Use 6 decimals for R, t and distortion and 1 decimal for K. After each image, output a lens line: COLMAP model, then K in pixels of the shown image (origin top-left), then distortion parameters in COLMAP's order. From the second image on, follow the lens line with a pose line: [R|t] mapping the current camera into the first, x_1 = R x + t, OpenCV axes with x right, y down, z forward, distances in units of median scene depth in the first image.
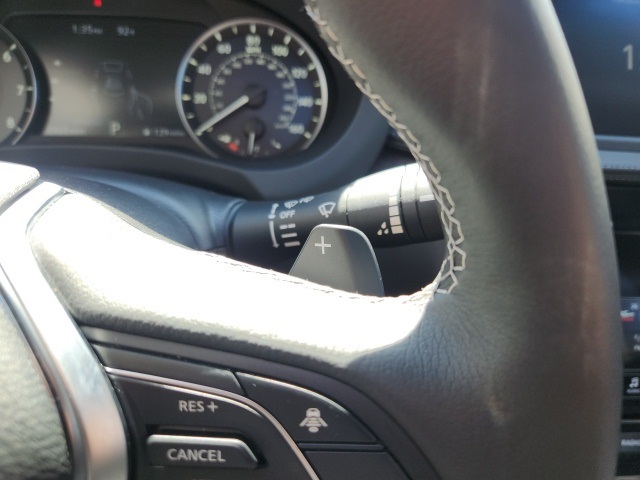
lens RADIAL K [[426.7, 0, 321.5], [0, 426.7, 240.5], [0, 0, 1]] dist [0.054379, -0.046378]
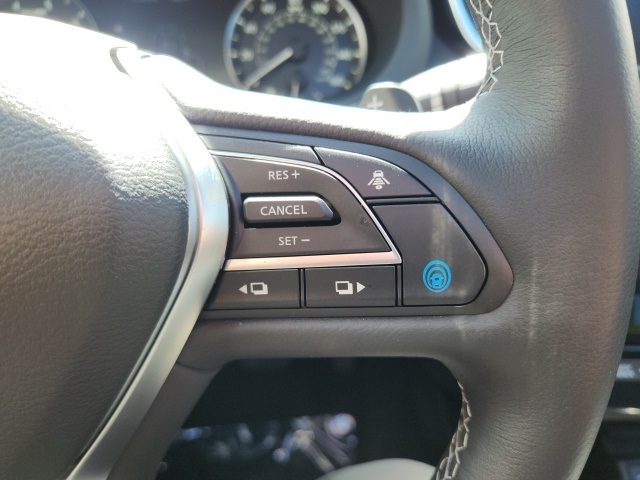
lens RADIAL K [[441.1, 0, 320.0], [0, 441.1, 240.0], [0, 0, 1]] dist [0.034476, -0.049887]
pose [[0.997149, -0.019390, -0.072924, -0.028028], [0.016043, 0.998803, -0.046209, 0.187943], [0.073733, 0.044907, 0.996266, -0.072712]]
